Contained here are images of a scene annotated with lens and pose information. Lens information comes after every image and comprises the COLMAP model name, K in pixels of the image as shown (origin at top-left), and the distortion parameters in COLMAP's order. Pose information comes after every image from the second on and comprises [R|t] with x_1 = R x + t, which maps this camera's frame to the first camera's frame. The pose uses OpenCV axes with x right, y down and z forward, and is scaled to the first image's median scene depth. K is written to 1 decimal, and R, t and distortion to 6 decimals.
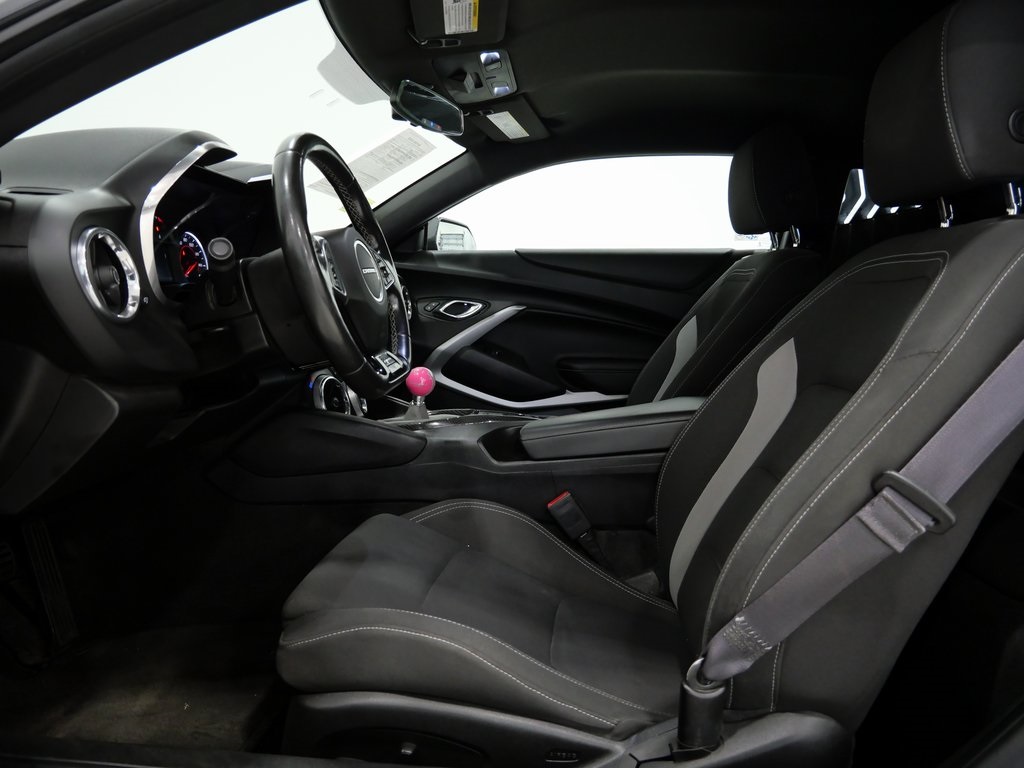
lens RADIAL K [[734.8, 0, 507.5], [0, 734.8, 385.5], [0, 0, 1]] dist [-0.035682, 0.008759]
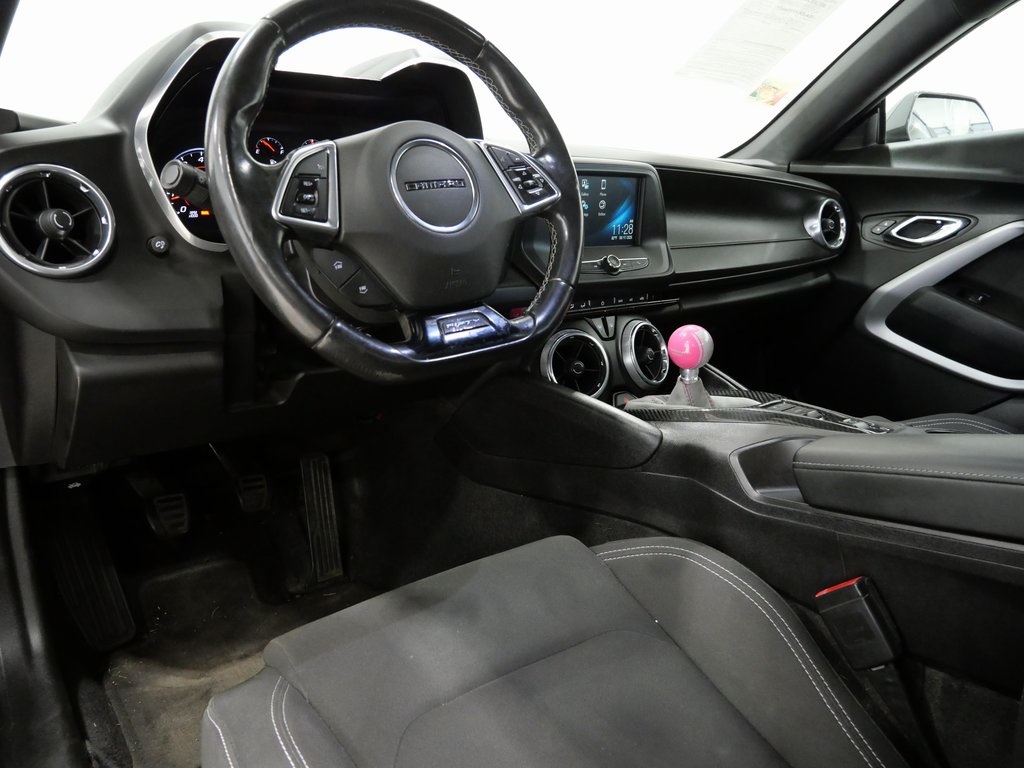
lens RADIAL K [[734.8, 0, 516.3], [0, 734.8, 386.6], [0, 0, 1]] dist [-0.035682, 0.008759]
pose [[0.693739, 0.113489, -0.711228, 0.161366], [-0.038895, 0.991970, 0.120348, -0.028640], [0.719175, -0.055827, 0.692582, 0.278312]]
